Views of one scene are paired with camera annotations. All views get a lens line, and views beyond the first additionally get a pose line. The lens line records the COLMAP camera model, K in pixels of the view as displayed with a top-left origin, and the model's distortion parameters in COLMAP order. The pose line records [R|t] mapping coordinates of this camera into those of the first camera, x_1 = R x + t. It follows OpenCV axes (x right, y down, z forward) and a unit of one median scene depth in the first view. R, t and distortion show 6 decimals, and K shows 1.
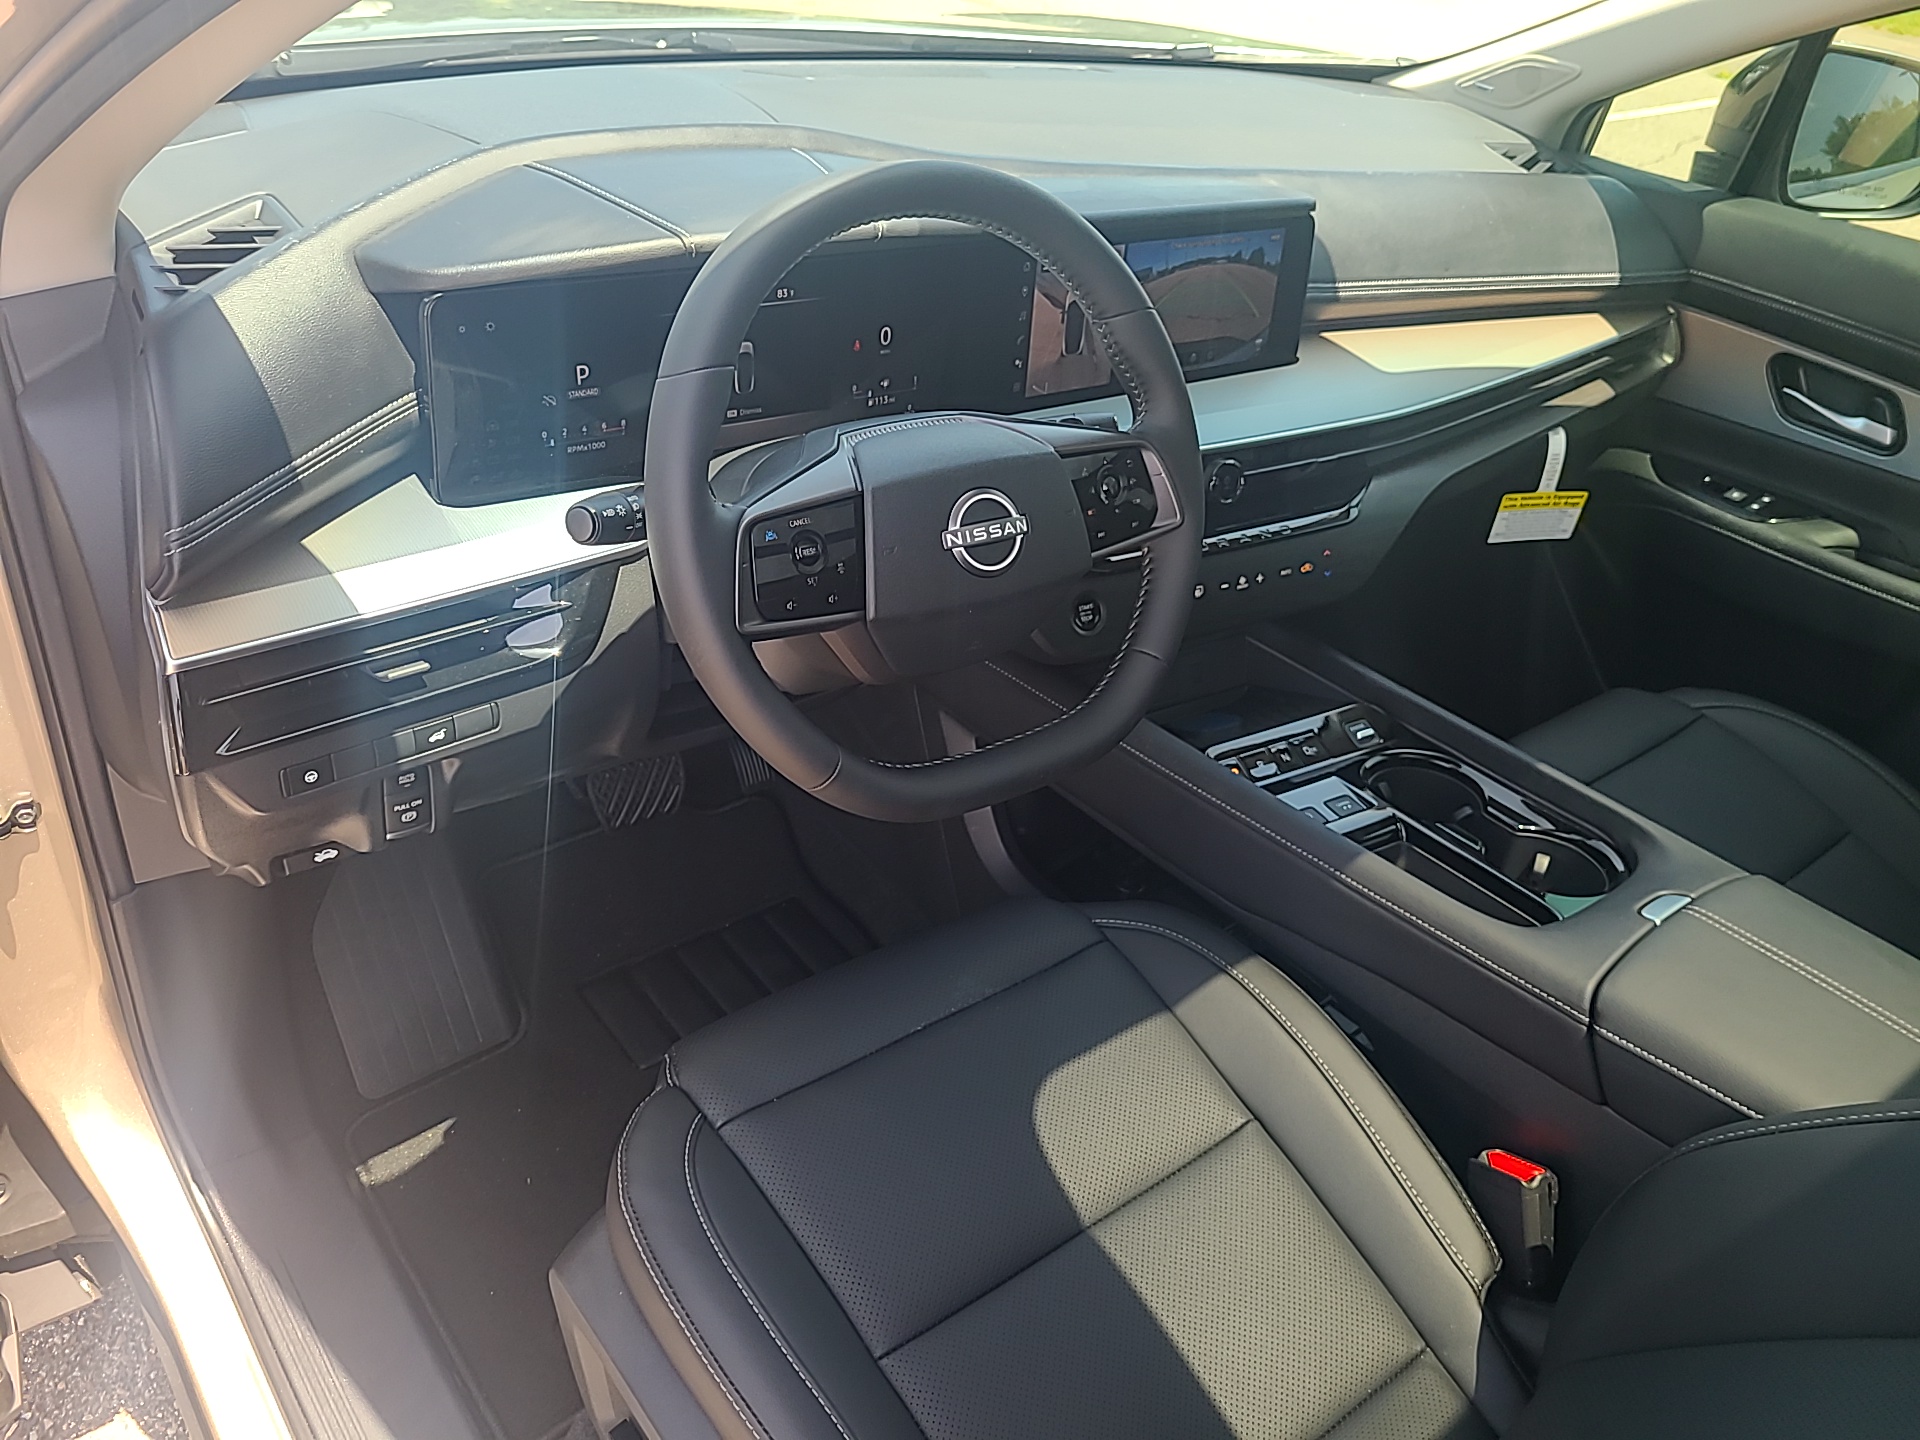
lens RADIAL K [[1427.1, 0, 960.0], [0, 1427.1, 720.0], [0, 0, 1]] dist [0.006122, -0.000127]
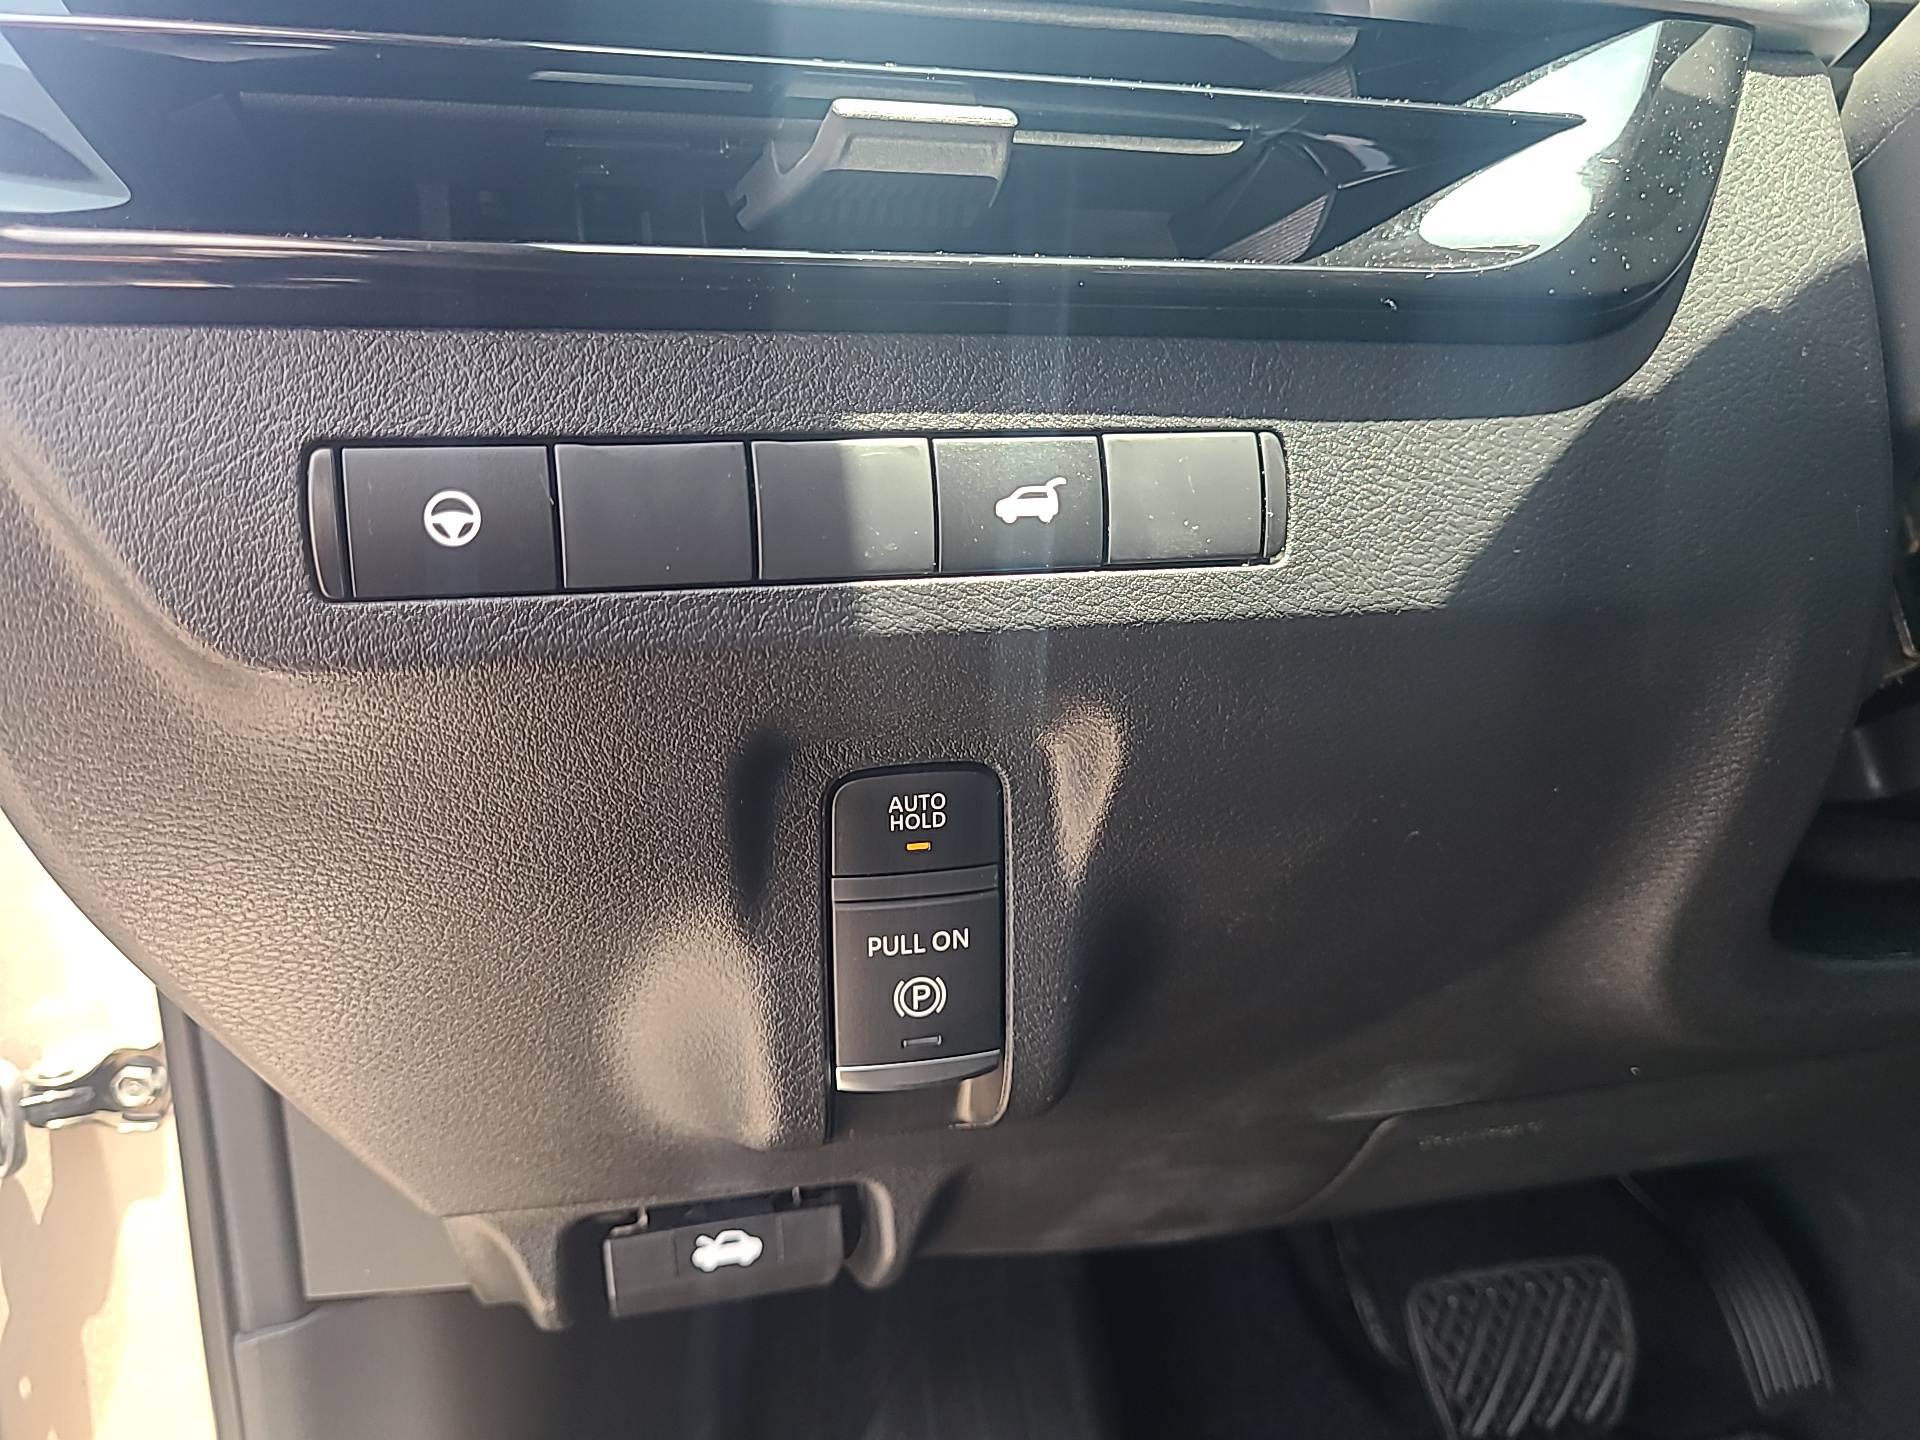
lens RADIAL K [[1427.1, 0, 960.0], [0, 1427.1, 720.0], [0, 0, 1]] dist [0.006122, -0.000127]
pose [[0.890701, -0.095056, -0.444540, -0.237302], [-0.118186, 0.895845, -0.428361, 0.119520], [0.438958, 0.434080, 0.786696, 0.709527]]
